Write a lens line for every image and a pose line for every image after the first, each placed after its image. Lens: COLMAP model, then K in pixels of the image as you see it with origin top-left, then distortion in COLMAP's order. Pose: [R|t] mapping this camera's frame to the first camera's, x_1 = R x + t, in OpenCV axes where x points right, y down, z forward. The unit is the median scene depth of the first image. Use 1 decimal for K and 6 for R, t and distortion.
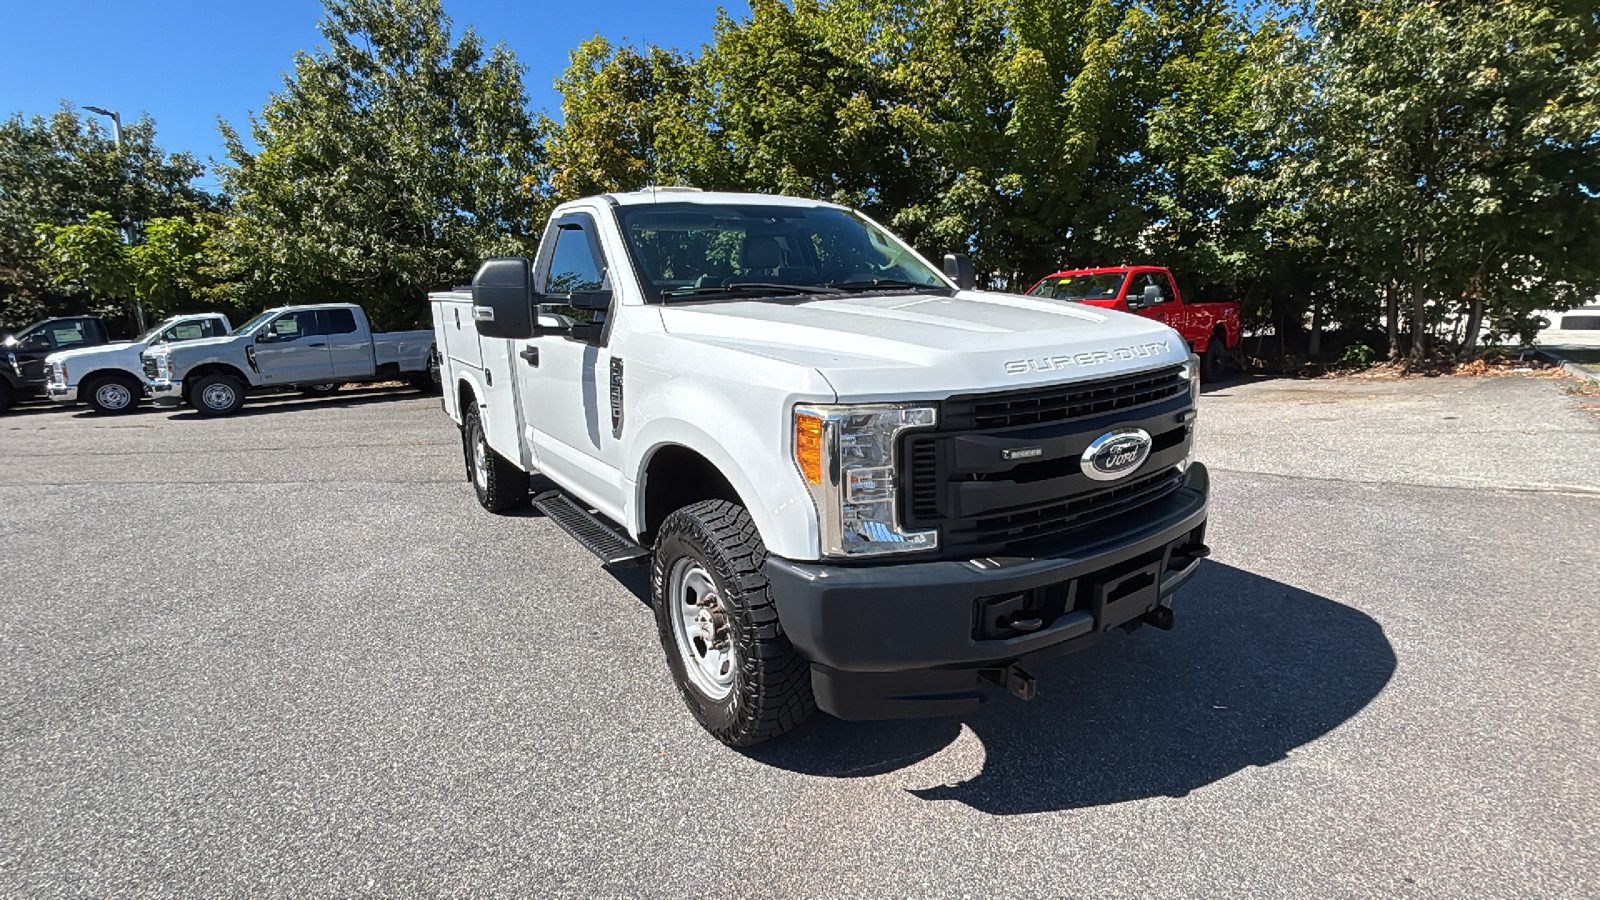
lens RADIAL K [[743.4, 0, 797.3], [0, 743.4, 444.5], [0, 0, 1]] dist [-0.003571, 0.004277]
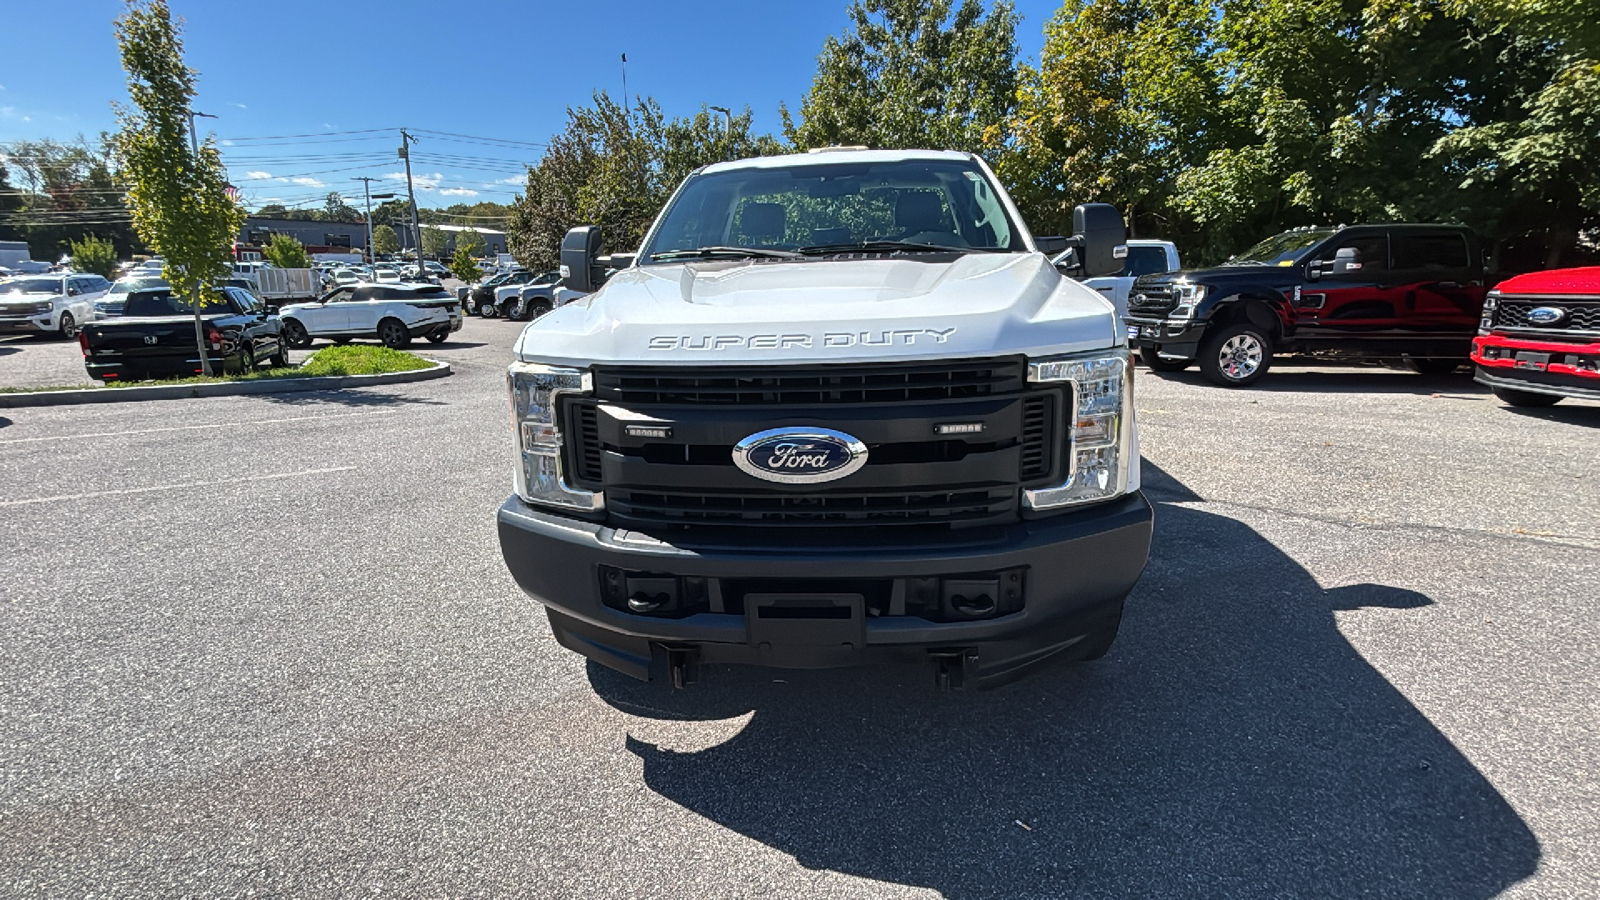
lens RADIAL K [[745.6, 0, 796.3], [0, 745.6, 443.2], [0, 0, 1]] dist [-0.000003, 0.000636]
pose [[0.776020, 0.160712, -0.609890, 0.524355], [-0.125110, 0.986999, 0.100894, -0.046331], [0.618176, -0.001993, 0.786038, 0.182523]]
